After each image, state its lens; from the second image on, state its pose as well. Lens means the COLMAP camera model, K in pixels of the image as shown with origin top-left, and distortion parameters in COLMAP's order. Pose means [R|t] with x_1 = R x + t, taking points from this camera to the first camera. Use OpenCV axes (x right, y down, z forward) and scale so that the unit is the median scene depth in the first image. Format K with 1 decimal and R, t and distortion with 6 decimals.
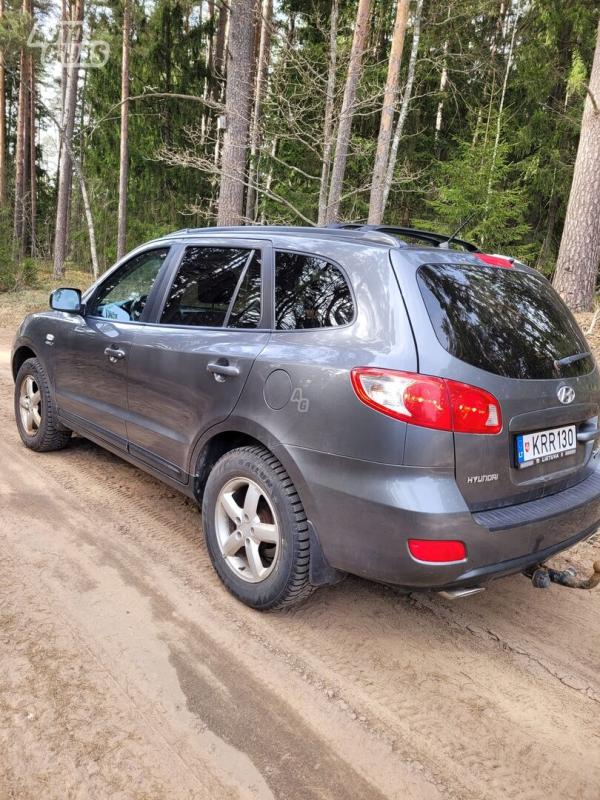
lens RADIAL K [[580.1, 0, 300.0], [0, 580.1, 400.0], [0, 0, 1]] dist [0.020815, -0.006681]
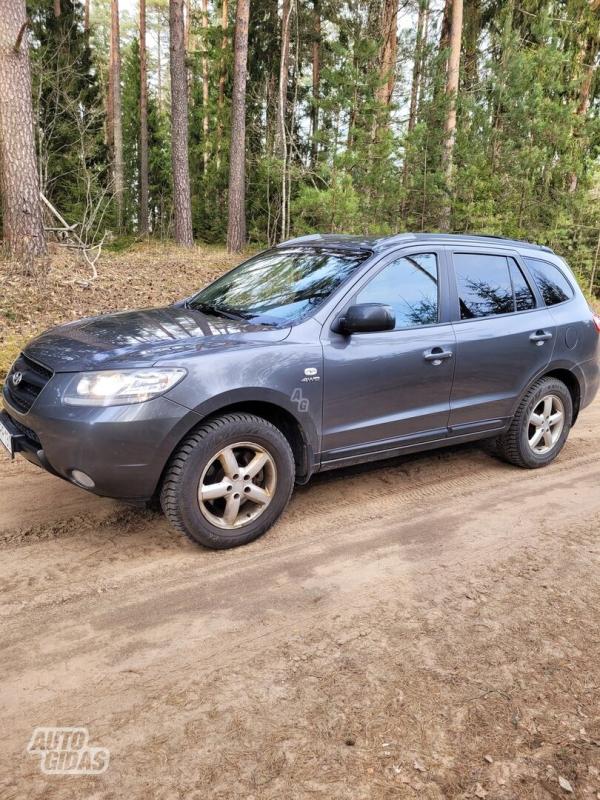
lens RADIAL K [[580.1, 0, 300.0], [0, 580.1, 400.0], [0, 0, 1]] dist [0.020815, -0.006681]
pose [[0.175007, -0.309247, 0.934740, -1.826622], [0.165770, 0.945093, 0.281636, -0.457231], [-0.970512, 0.105664, 0.216662, 1.338807]]
